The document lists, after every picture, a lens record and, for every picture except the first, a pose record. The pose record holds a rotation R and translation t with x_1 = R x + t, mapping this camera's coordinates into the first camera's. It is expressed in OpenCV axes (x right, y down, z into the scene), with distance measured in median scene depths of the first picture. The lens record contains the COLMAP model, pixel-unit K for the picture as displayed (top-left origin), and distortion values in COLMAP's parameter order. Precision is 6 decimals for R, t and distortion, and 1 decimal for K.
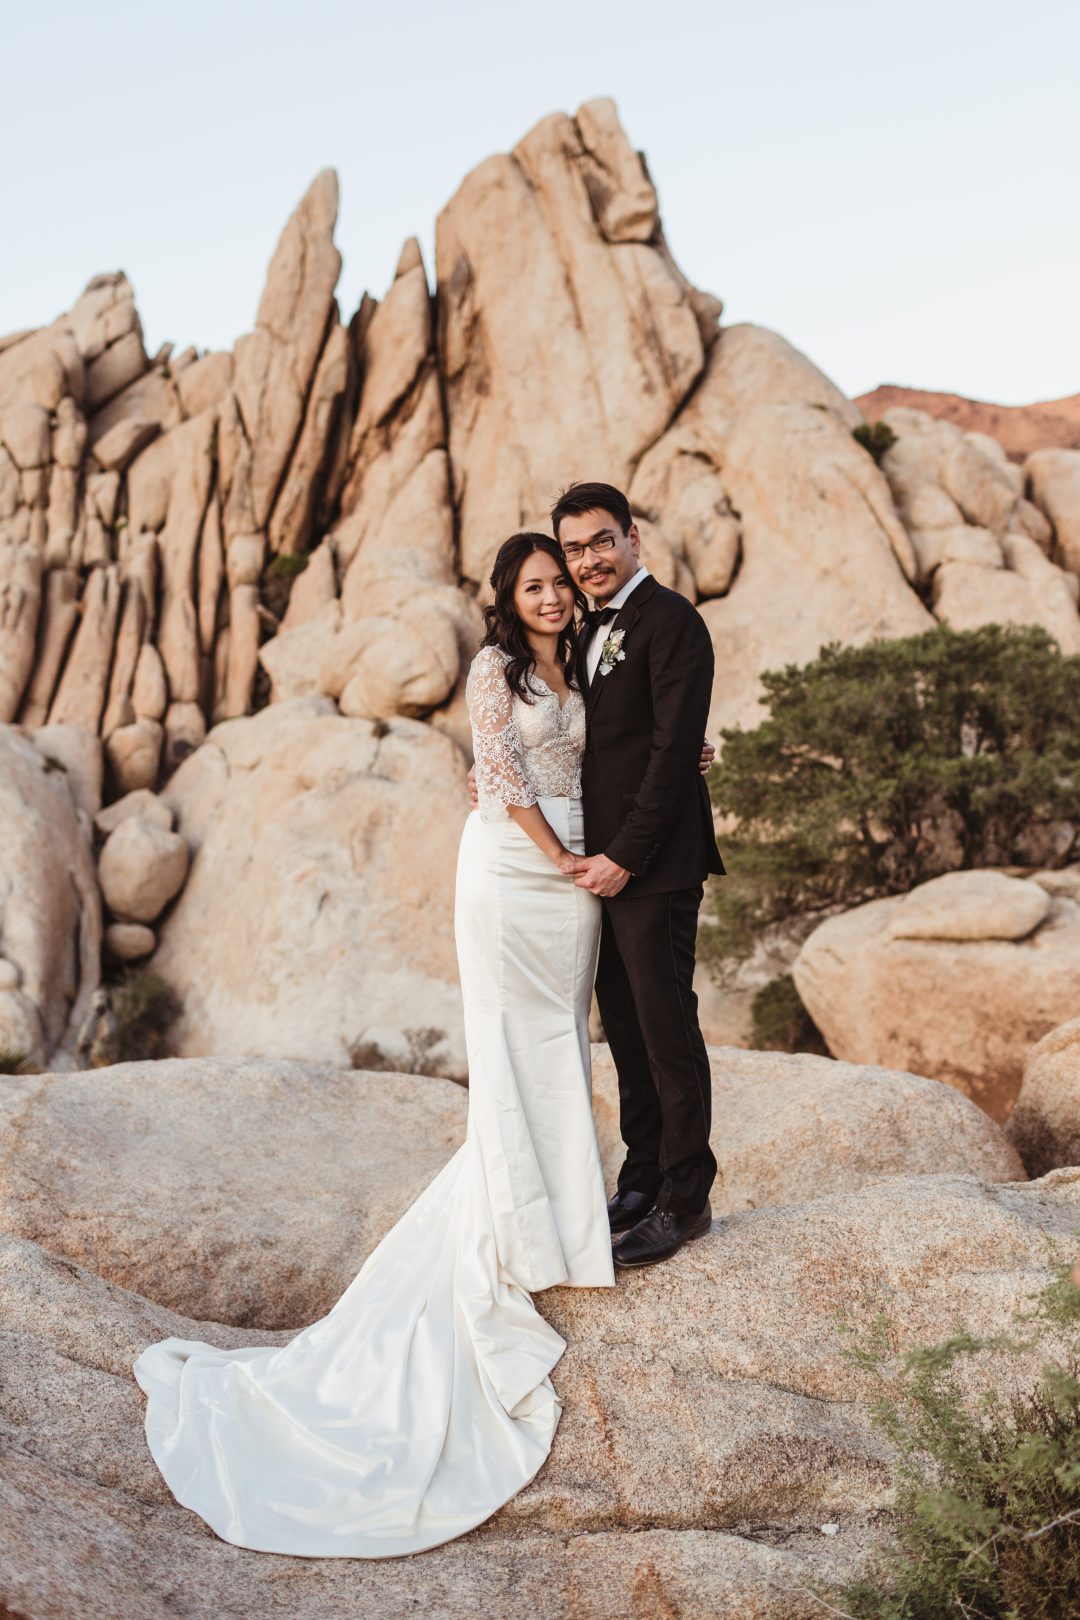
lens RADIAL K [[1677.2, 0, 533.7], [0, 1677.2, 774.7], [0, 0, 1]] dist [0.038739, -0.001226]
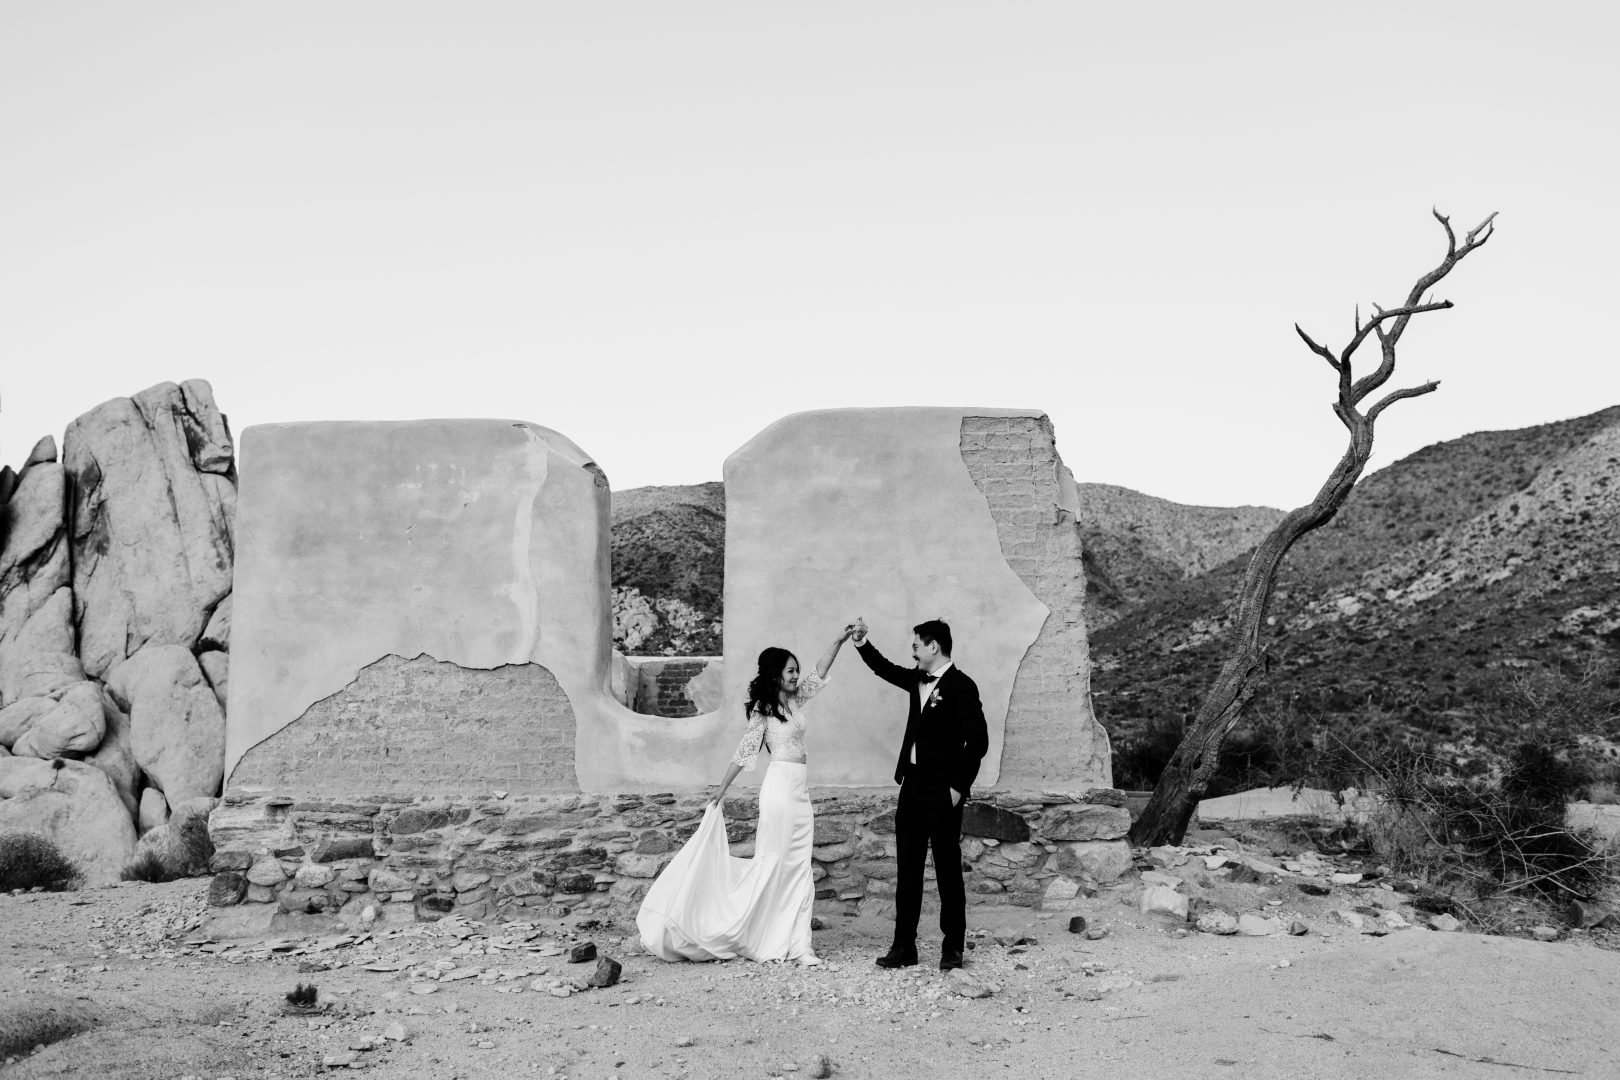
lens RADIAL K [[1569.4, 0, 810.0], [0, 1569.4, 540.0], [0, 0, 1]] dist [0.010647, -0.009289]
pose [[0.880763, 0.108770, 0.460897, -0.131817], [-0.013383, 0.978593, -0.205369, 0.050348], [-0.473369, 0.174714, 0.863364, -0.581864]]
